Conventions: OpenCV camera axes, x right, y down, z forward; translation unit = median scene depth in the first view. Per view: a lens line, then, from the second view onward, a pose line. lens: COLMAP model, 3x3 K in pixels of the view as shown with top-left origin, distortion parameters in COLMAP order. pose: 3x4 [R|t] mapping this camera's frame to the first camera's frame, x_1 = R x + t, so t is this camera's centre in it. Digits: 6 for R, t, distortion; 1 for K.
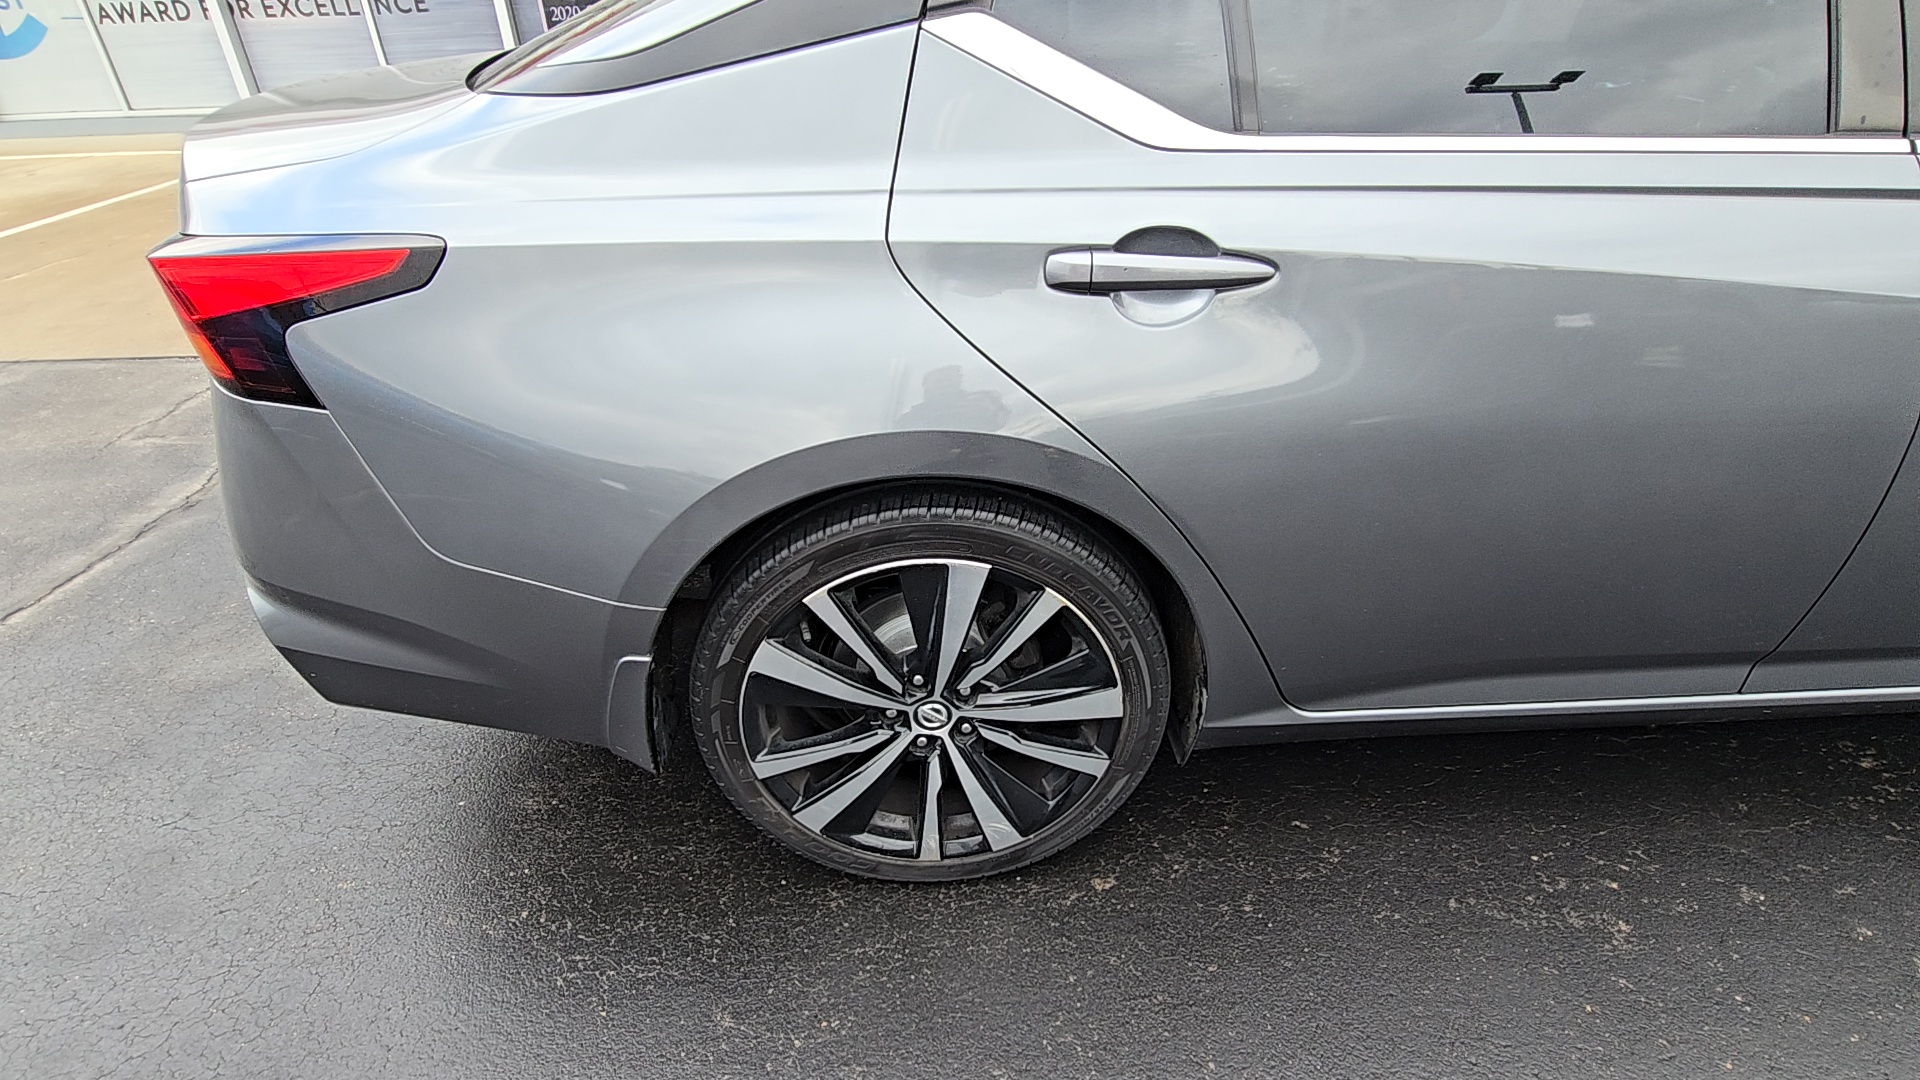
lens RADIAL K [[966.4, 0, 951.2], [0, 966.4, 543.0], [0, 0, 1]] dist [-0.001935, 0.001101]
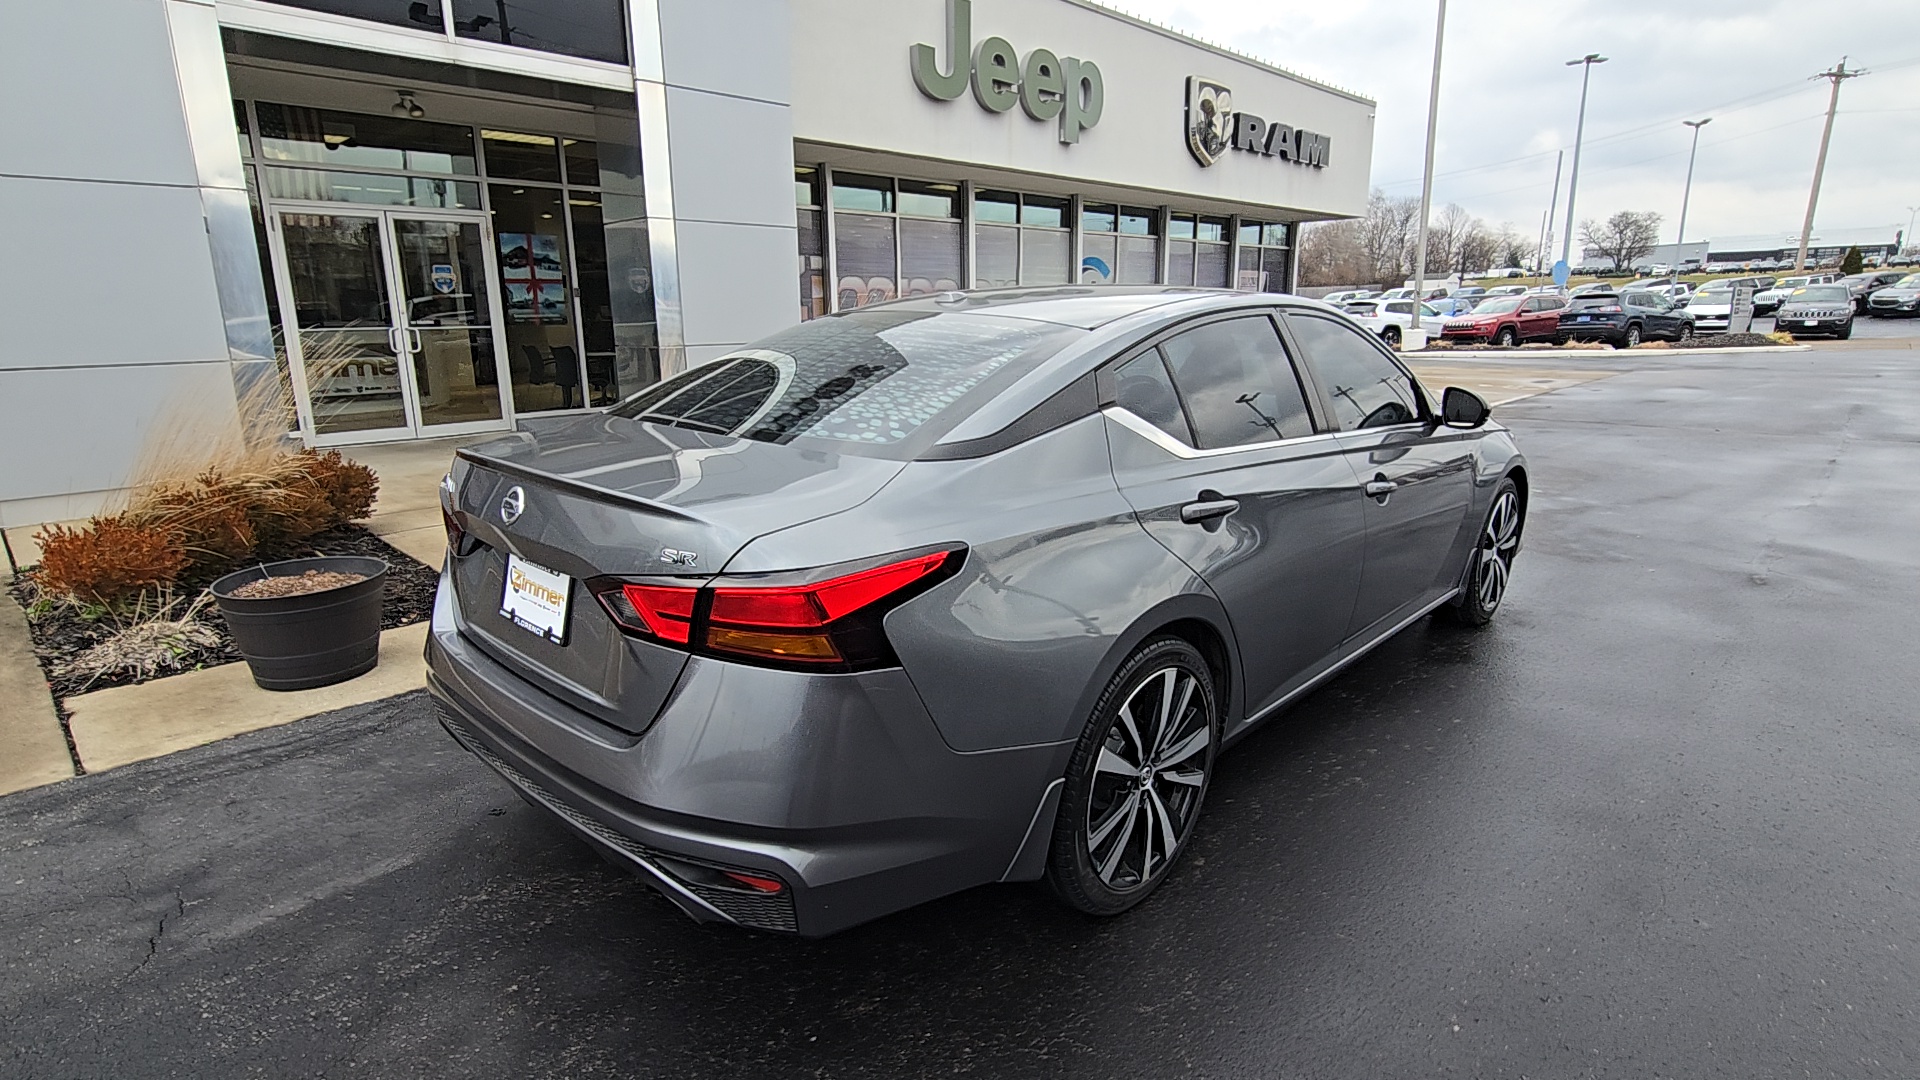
lens RADIAL K [[966.4, 0, 951.2], [0, 966.4, 543.0], [0, 0, 1]] dist [-0.001935, 0.001101]
pose [[0.712660, -0.138577, 0.687686, -1.377903], [0.340158, 0.925602, -0.165992, -0.035545], [-0.613521, 0.352218, 0.706778, -0.135073]]
